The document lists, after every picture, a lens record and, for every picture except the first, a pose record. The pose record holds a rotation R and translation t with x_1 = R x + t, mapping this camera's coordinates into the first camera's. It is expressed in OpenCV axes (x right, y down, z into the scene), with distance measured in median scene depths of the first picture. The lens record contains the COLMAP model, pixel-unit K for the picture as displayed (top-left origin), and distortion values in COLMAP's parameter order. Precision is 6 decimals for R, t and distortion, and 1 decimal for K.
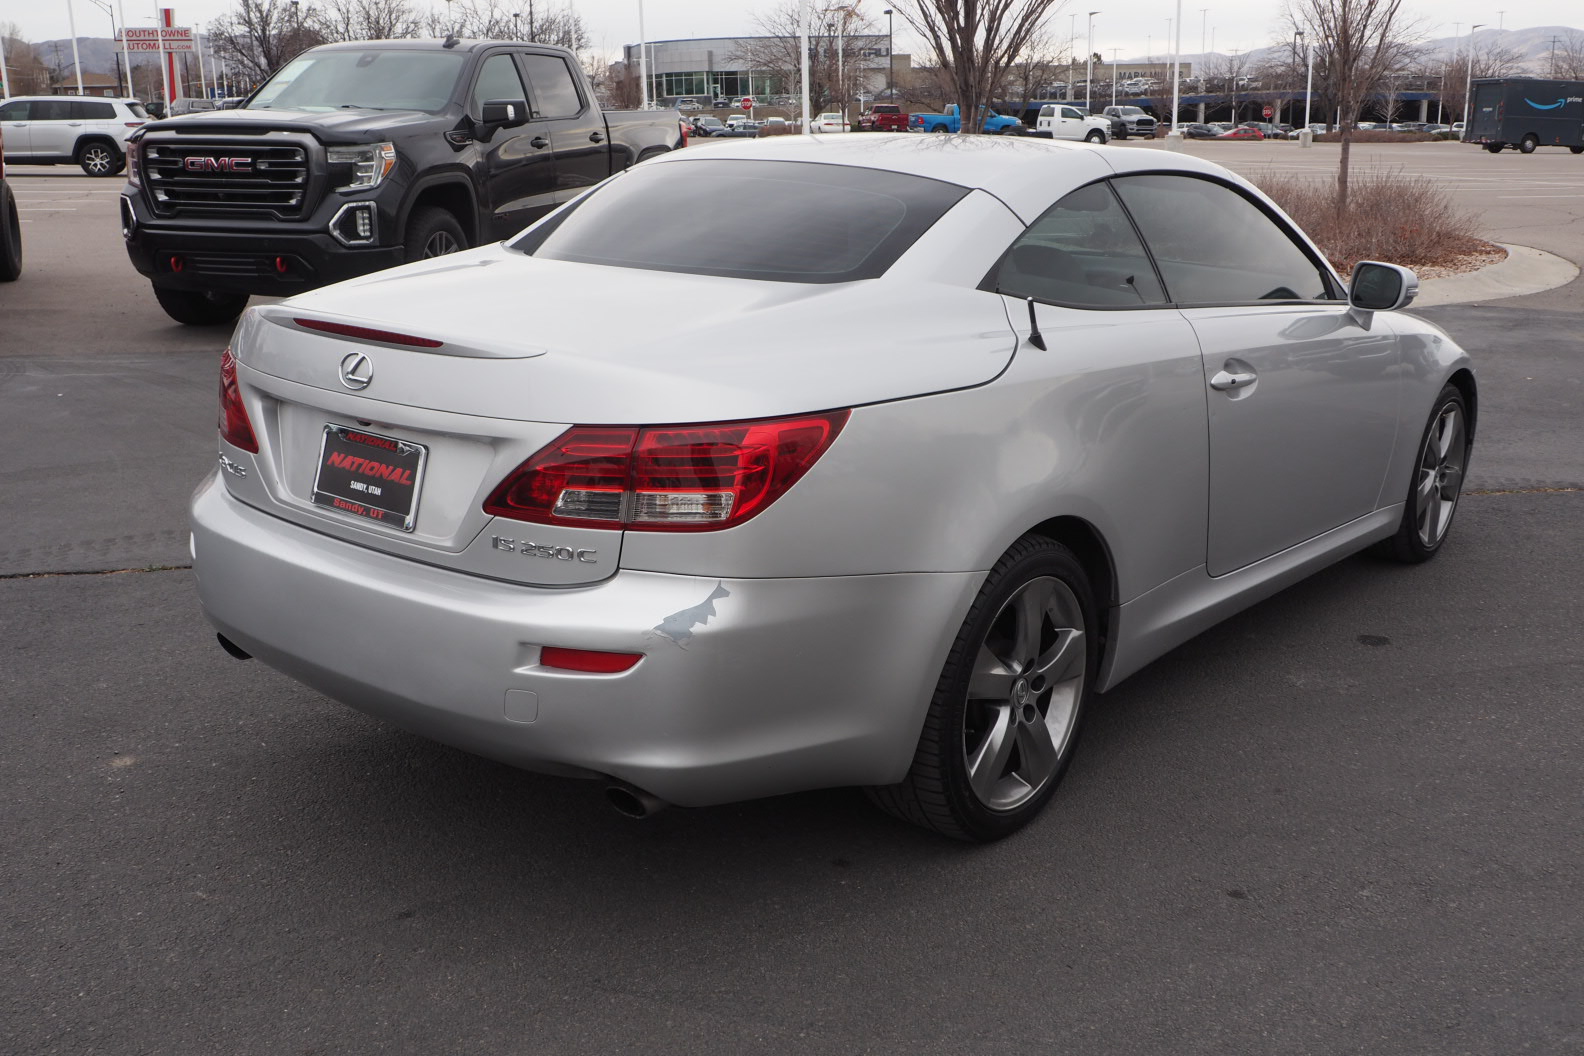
lens RADIAL K [[1535.9, 0, 793.6], [0, 1535.9, 521.6], [0, 0, 1]] dist [-0.003361, 0.000000]
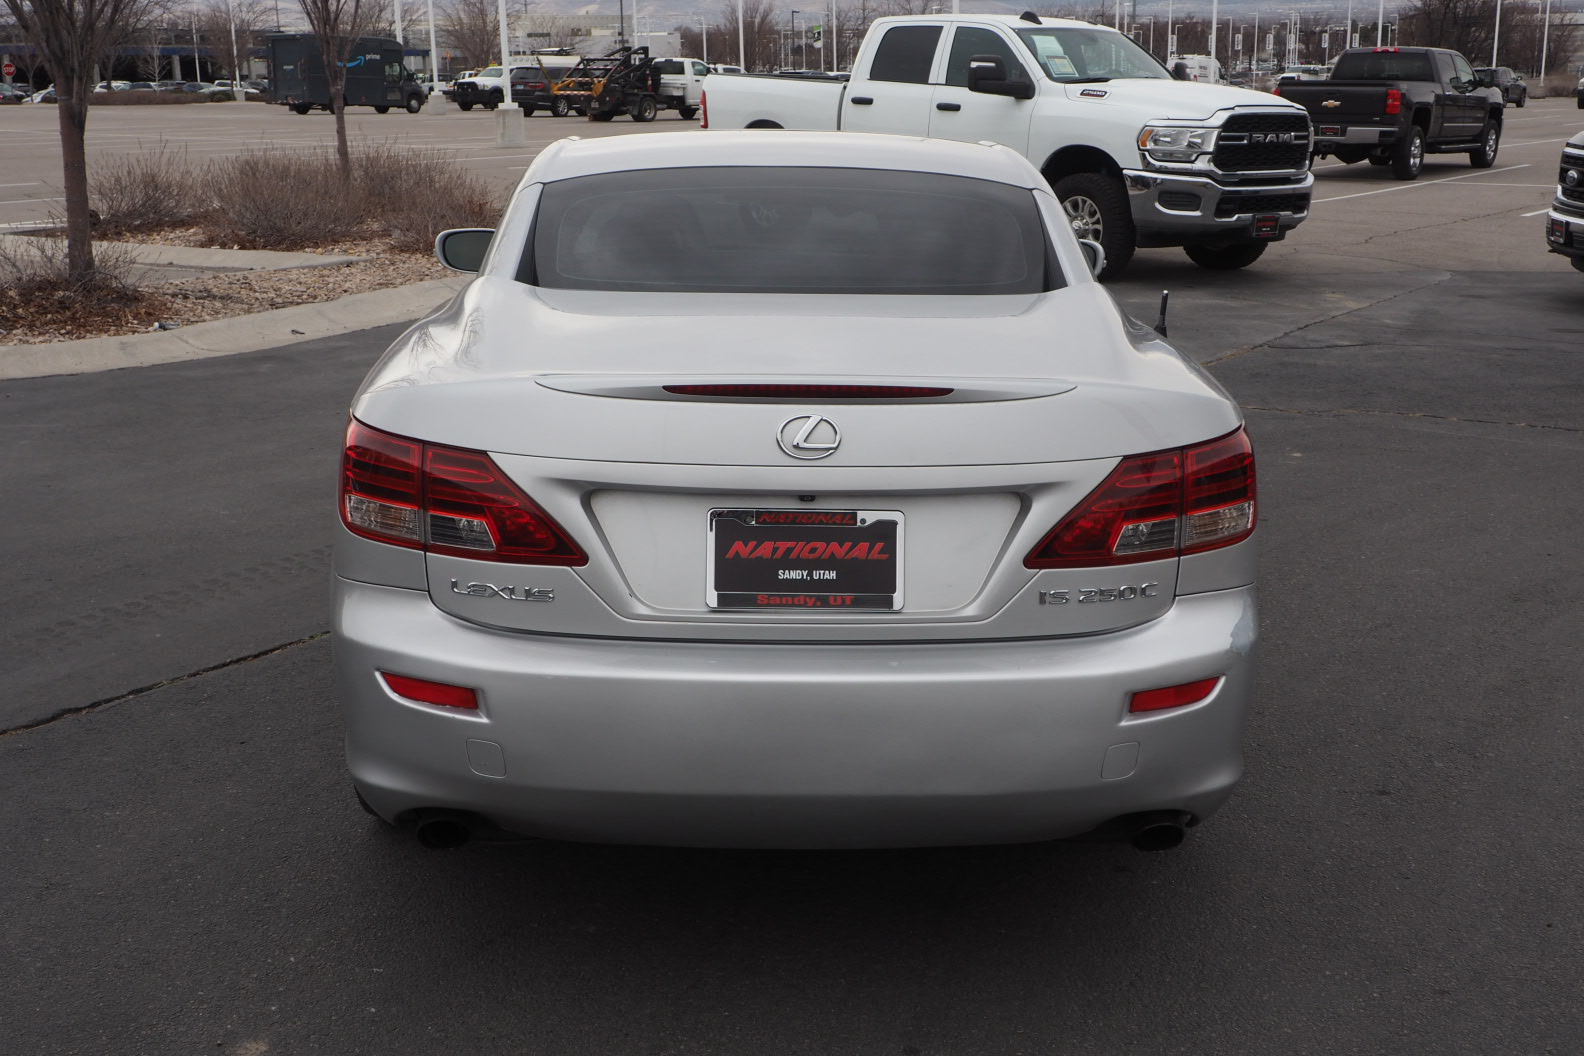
lens RADIAL K [[1753.8, 0, 791.7], [0, 1753.8, 529.8], [0, 0, 1]] dist [-0.030473, 0.000000]
pose [[0.775696, -0.163447, 0.609574, -0.889379], [0.165785, 0.984733, 0.053075, -0.101067], [-0.608942, 0.059888, 0.790950, 0.247641]]
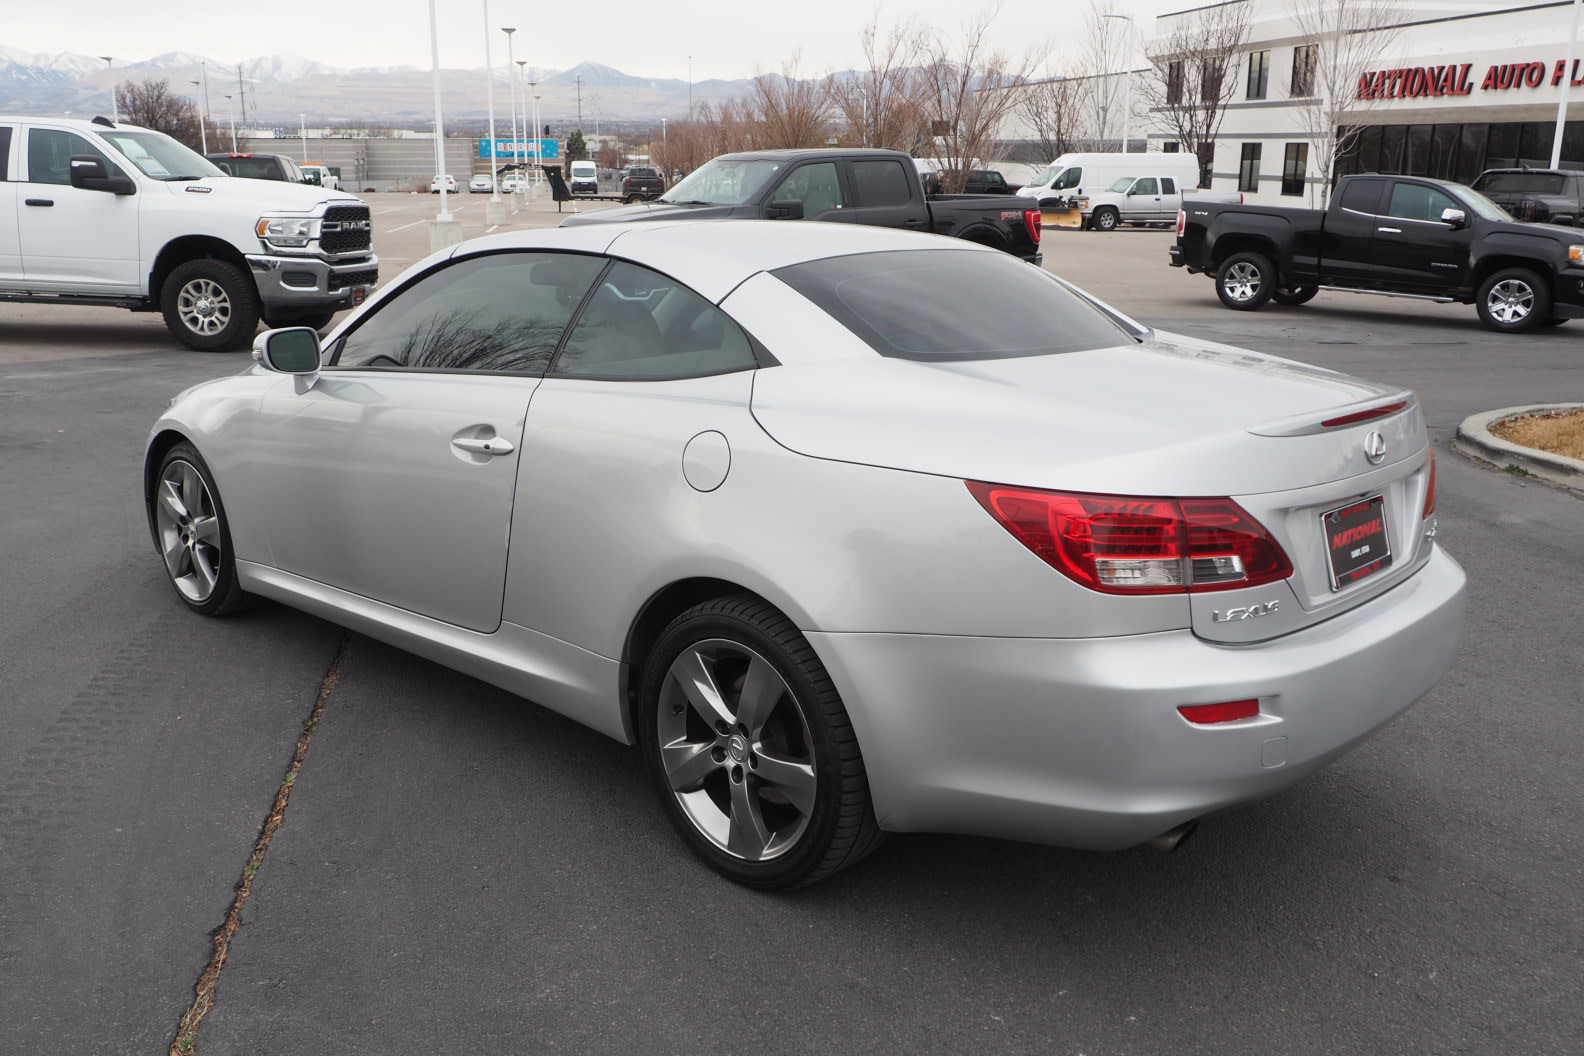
lens RADIAL K [[1338.0, 0, 792.5], [0, 1338.0, 529.1], [0, 0, 1]] dist [-0.013196, -0.017190]
pose [[0.107050, -0.251376, 0.961951, -1.292456], [0.243107, 0.944761, 0.219830, -0.362693], [-0.964074, 0.210324, 0.162248, 1.269470]]
